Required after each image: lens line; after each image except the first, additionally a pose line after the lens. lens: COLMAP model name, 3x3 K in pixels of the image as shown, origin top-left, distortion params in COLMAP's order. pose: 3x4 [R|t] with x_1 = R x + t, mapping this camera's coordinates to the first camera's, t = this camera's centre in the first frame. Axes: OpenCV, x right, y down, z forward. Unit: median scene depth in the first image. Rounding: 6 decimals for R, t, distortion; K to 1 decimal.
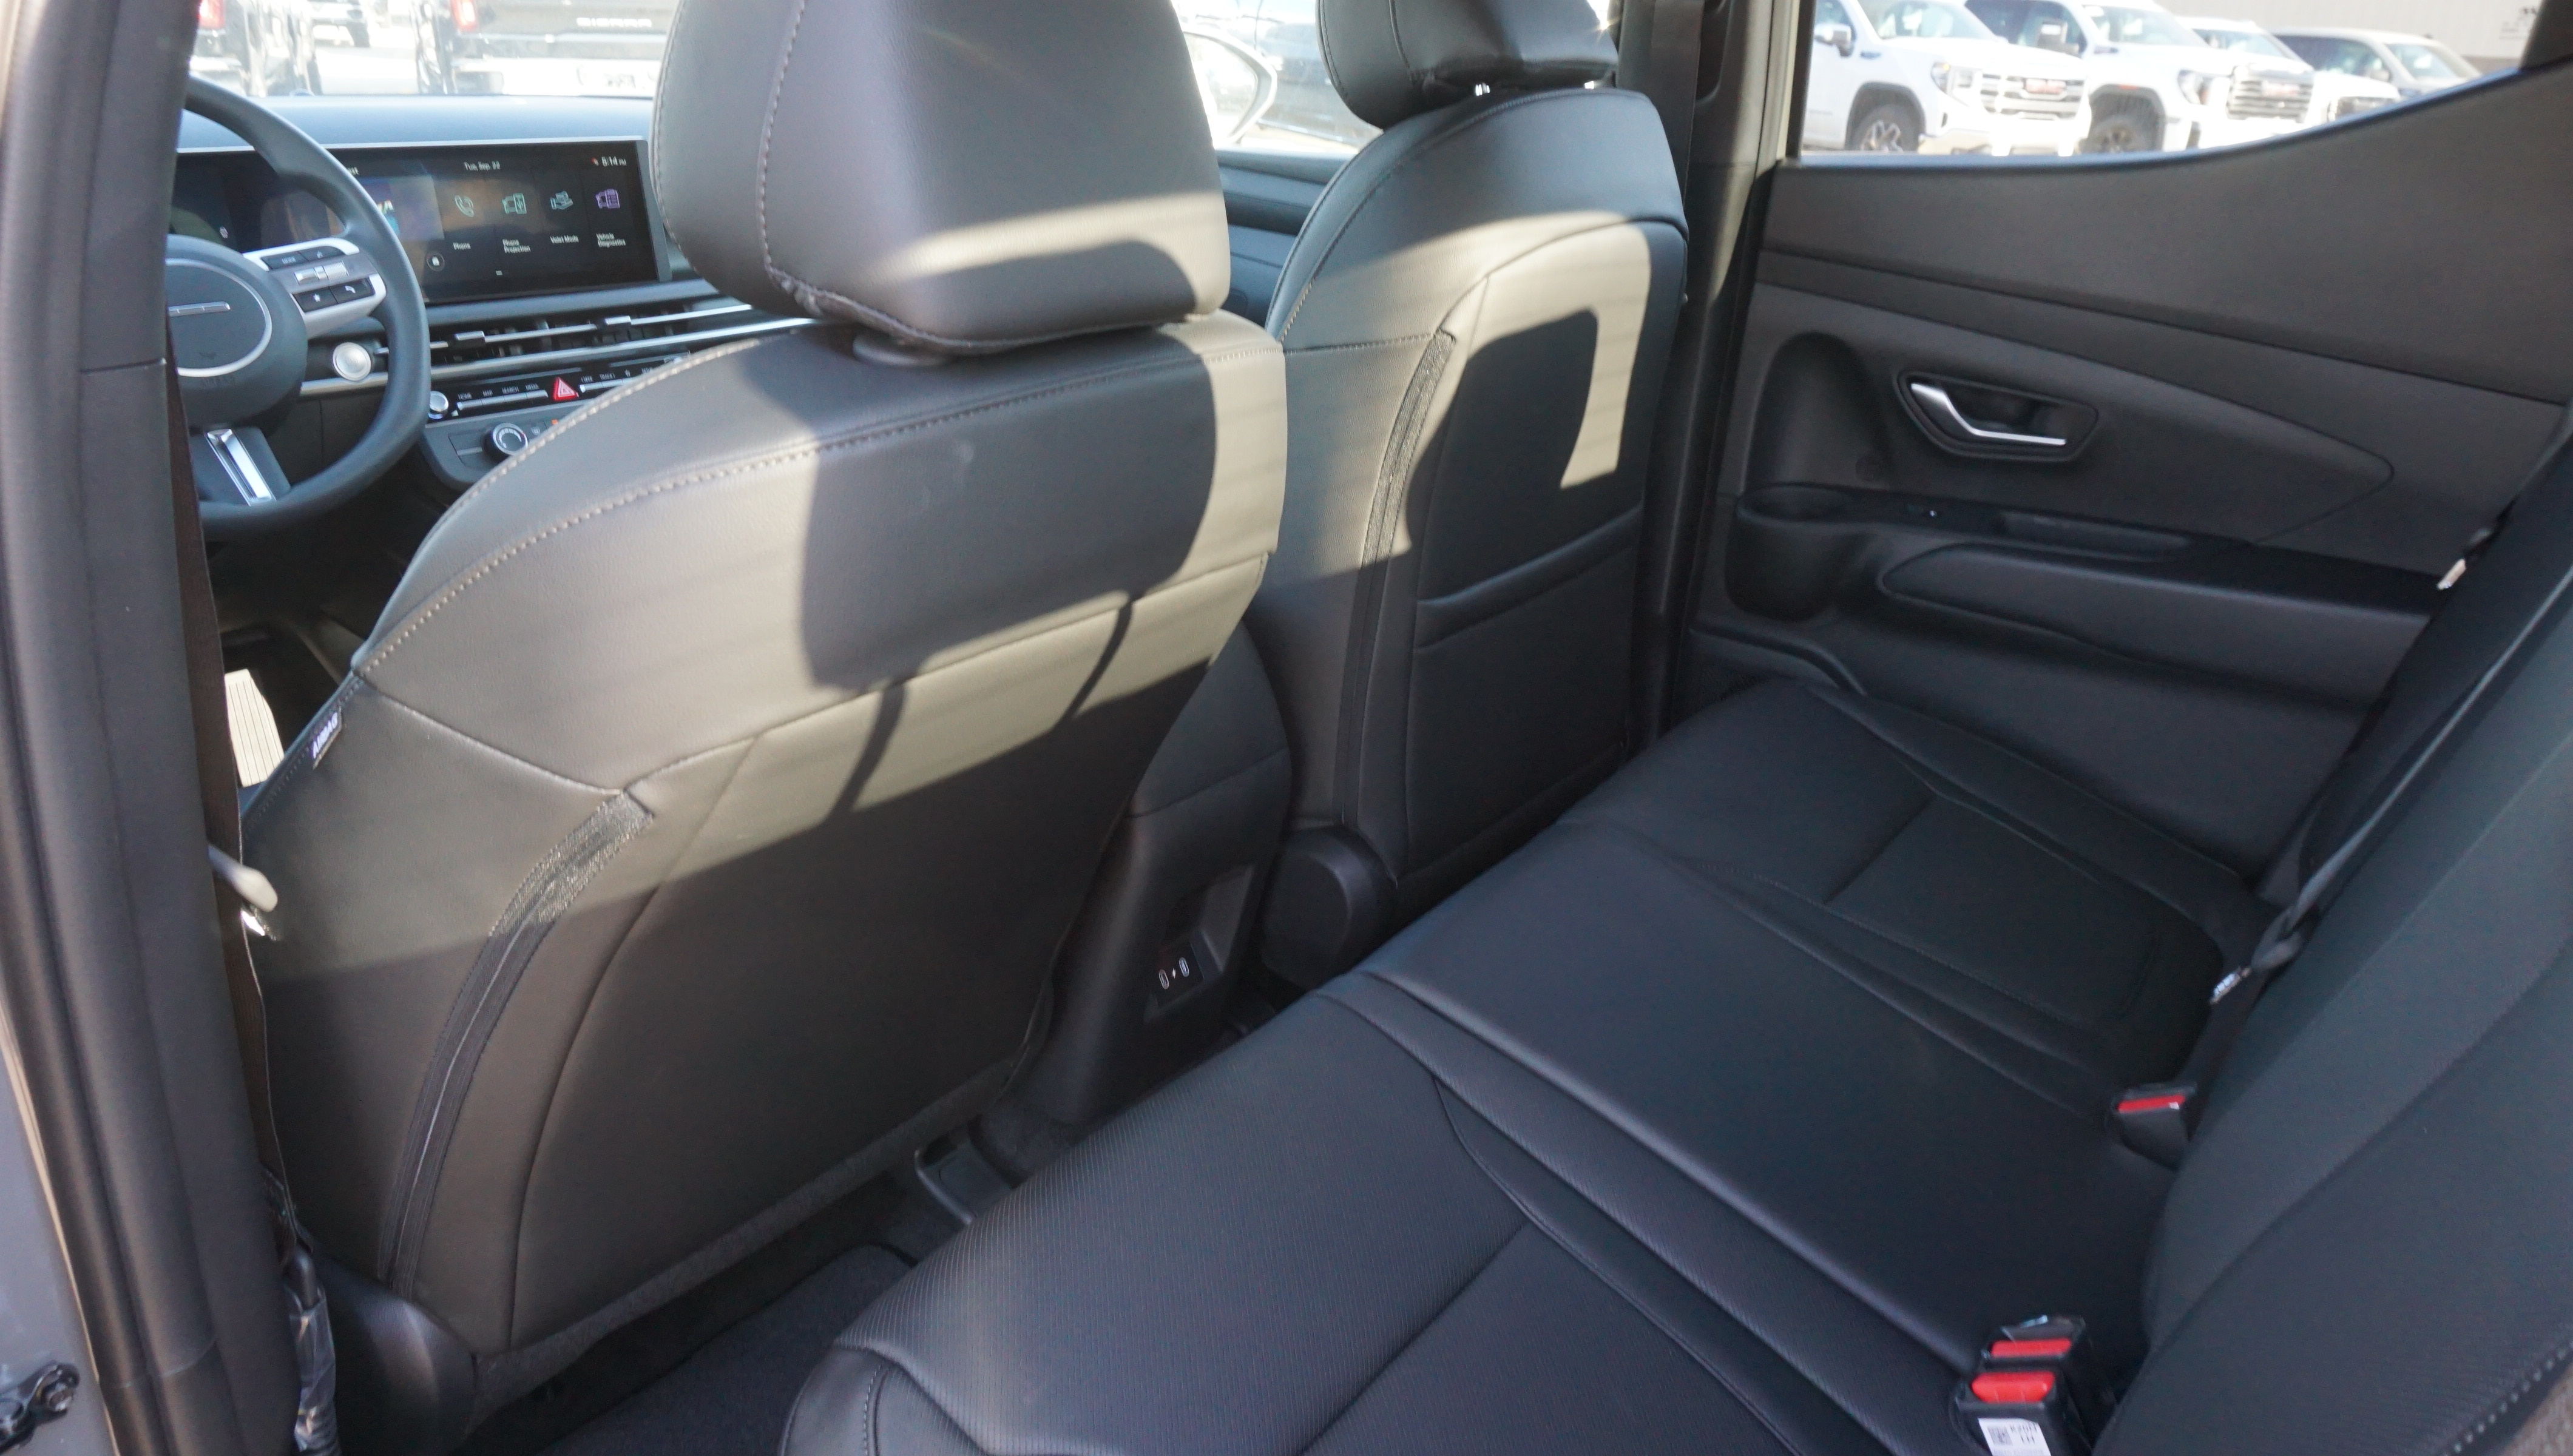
lens RADIAL K [[1720.2, 0, 1274.2], [0, 1720.2, 712.9], [0, 0, 1]] dist [-0.050735, 0.037556]
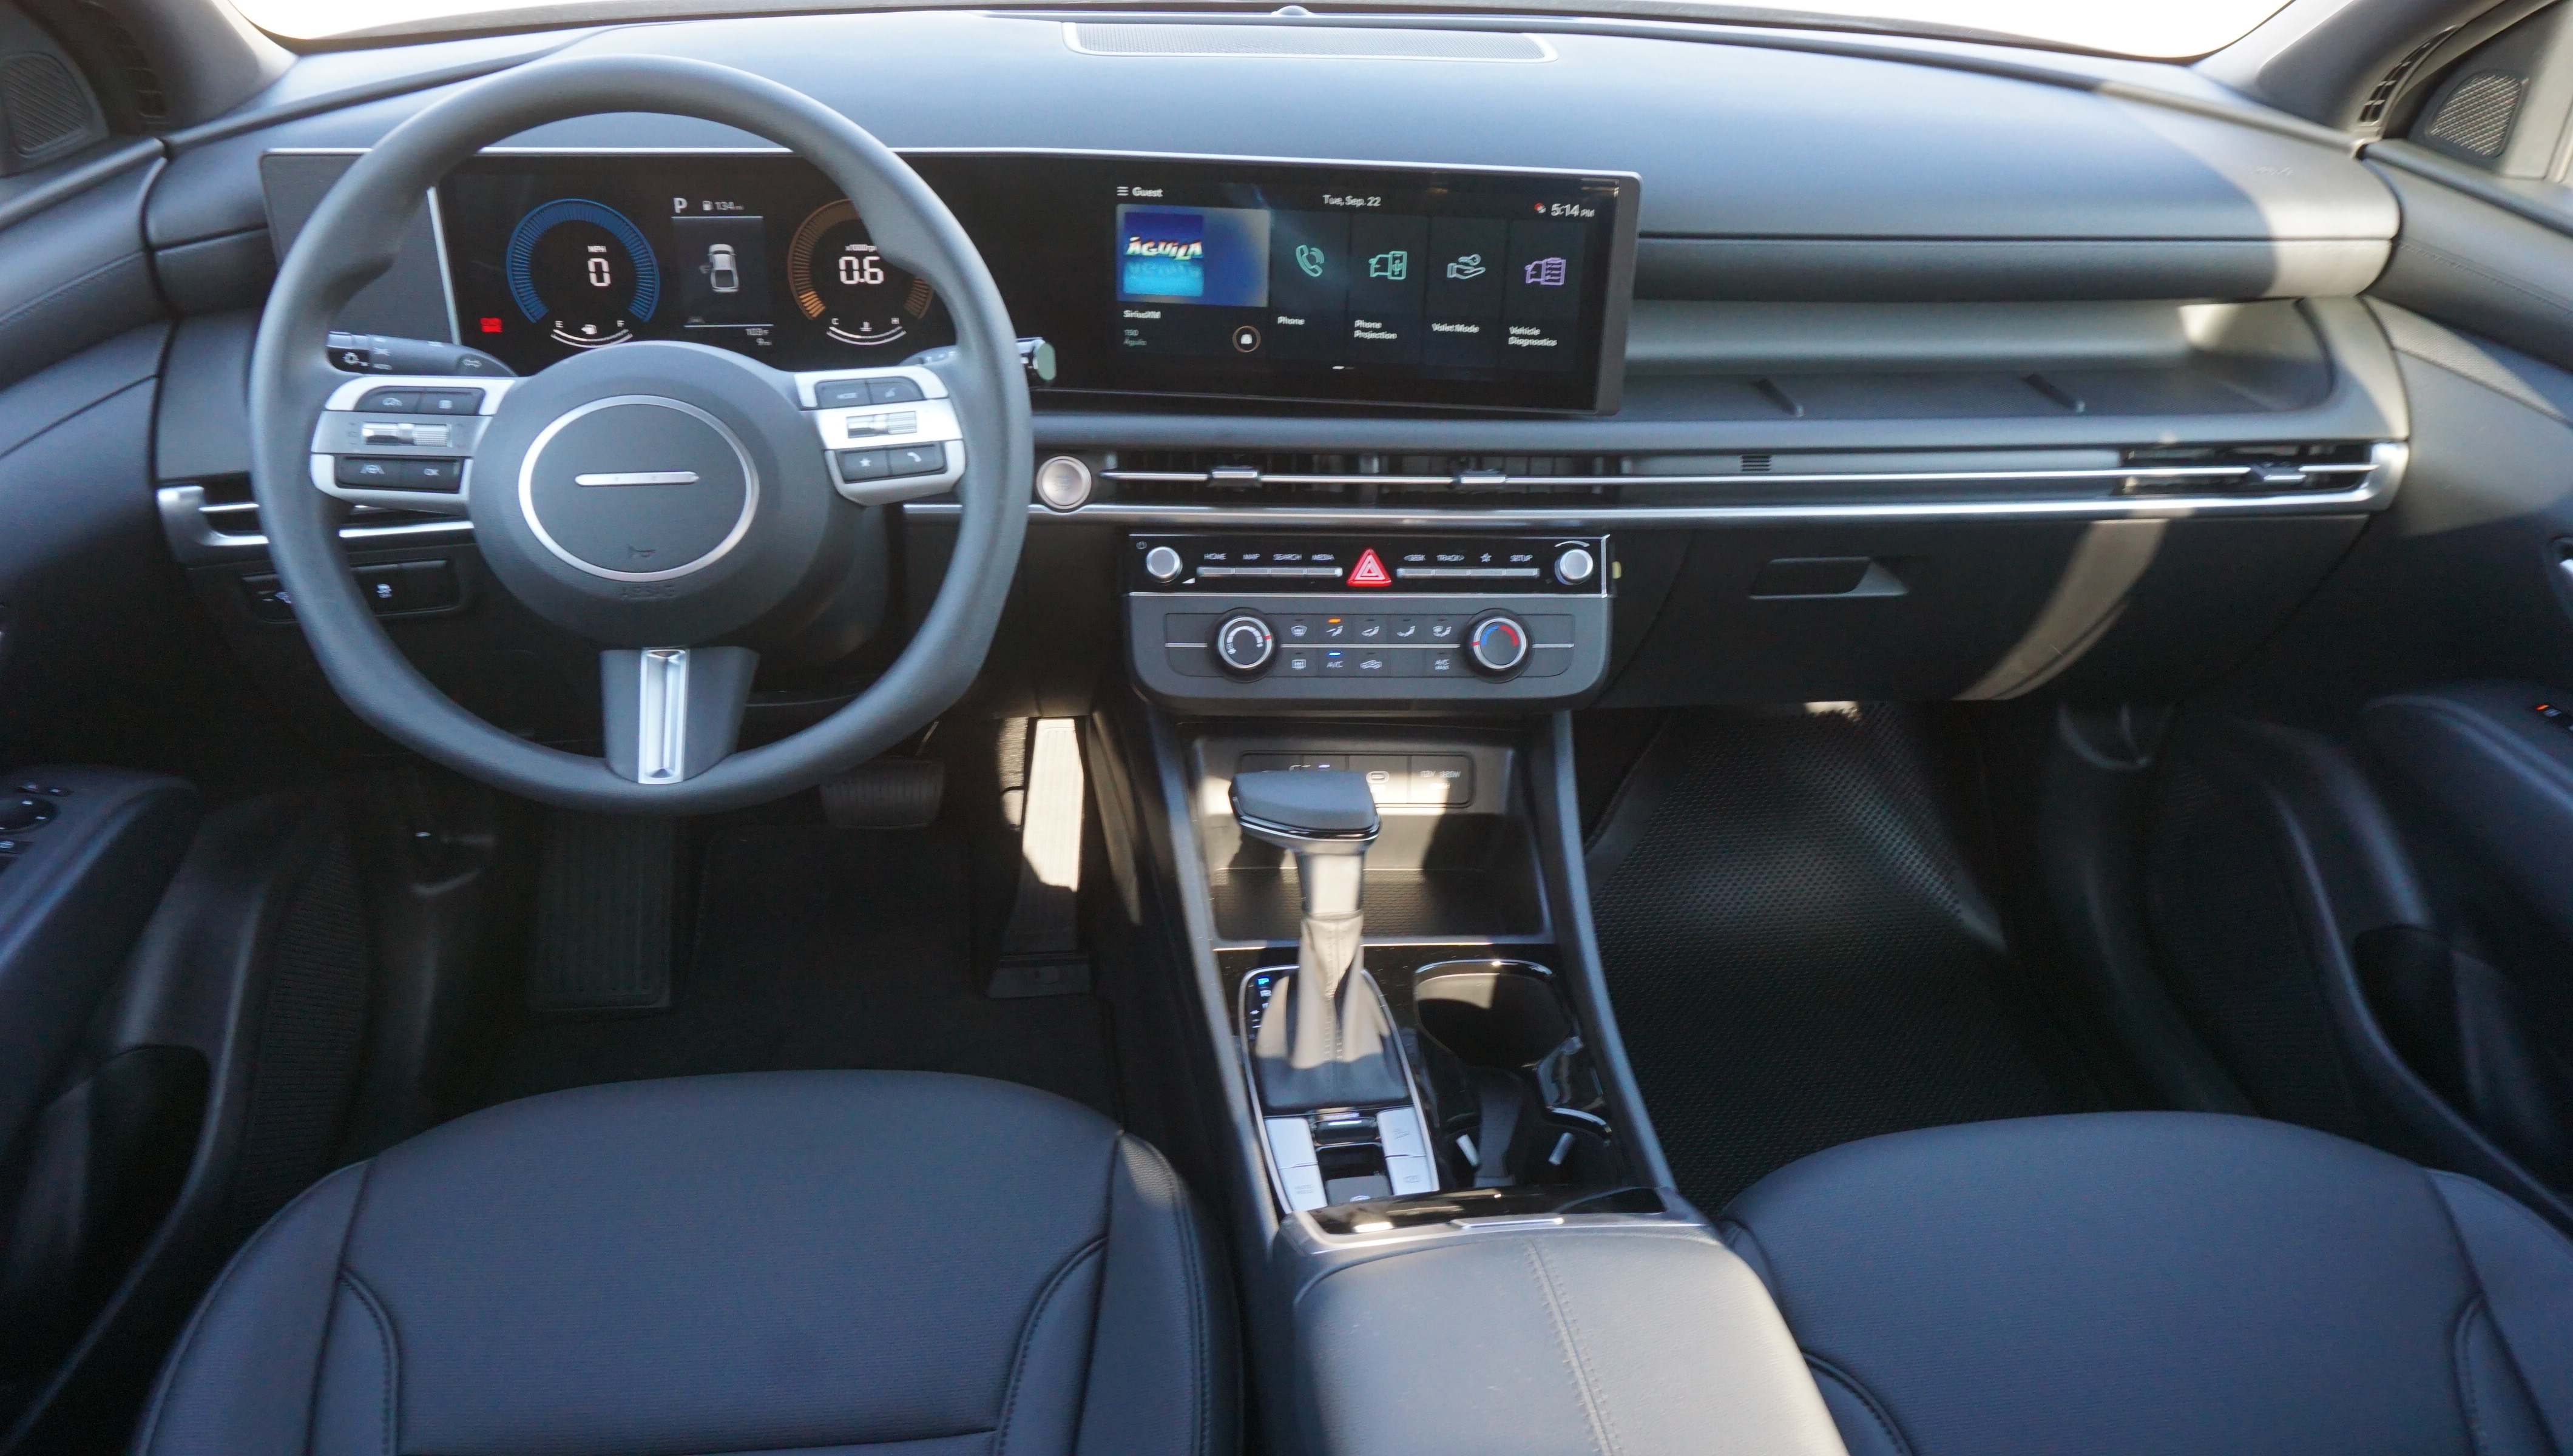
lens RADIAL K [[1720.2, 0, 1287.5], [0, 1720.2, 730.6], [0, 0, 1]] dist [-0.050735, 0.037556]
pose [[0.691065, 0.366872, -0.622763, -0.023018], [-0.280465, 0.930206, 0.236763, -0.302745], [0.666159, 0.011044, 0.745728, 0.555693]]
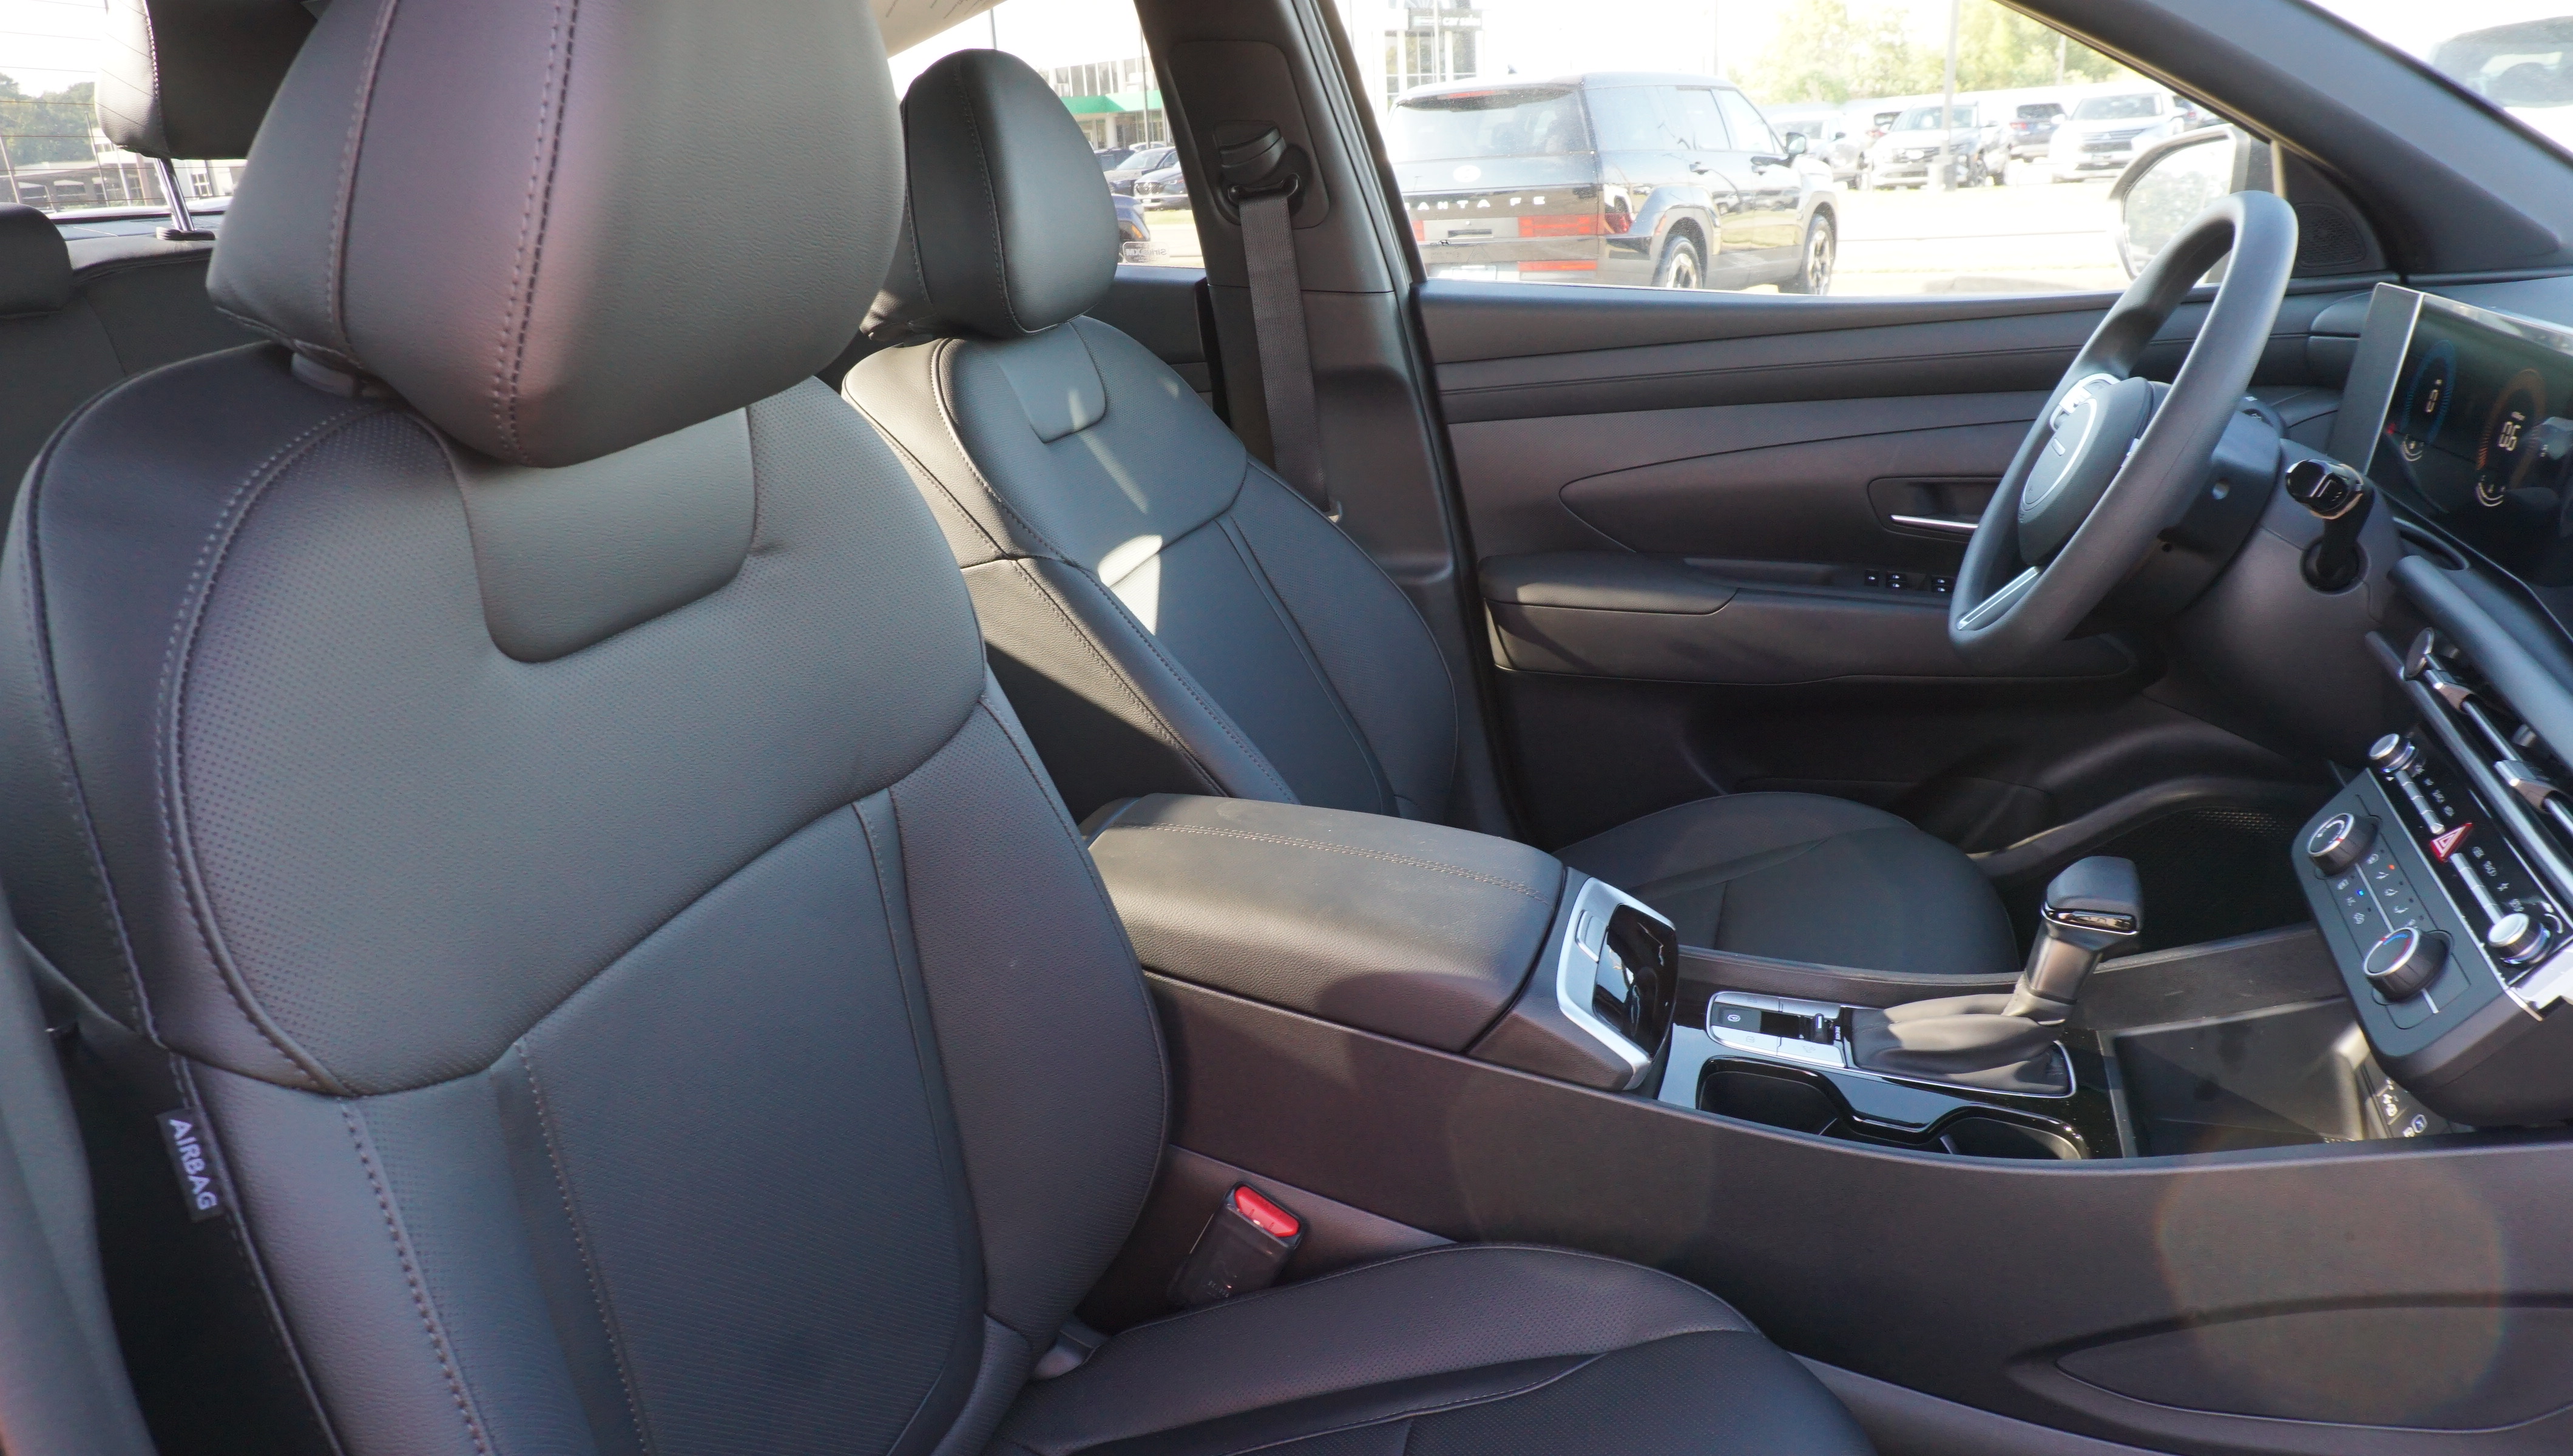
lens RADIAL K [[1720.2, 0, 1285.5], [0, 1720.2, 733.4], [0, 0, 1]] dist [-0.050735, 0.037556]
pose [[-0.940176, 0.114982, -0.320700, 0.092476], [-0.117963, 0.773233, 0.623054, -0.546980], [0.319616, 0.623611, -0.713411, 1.358217]]
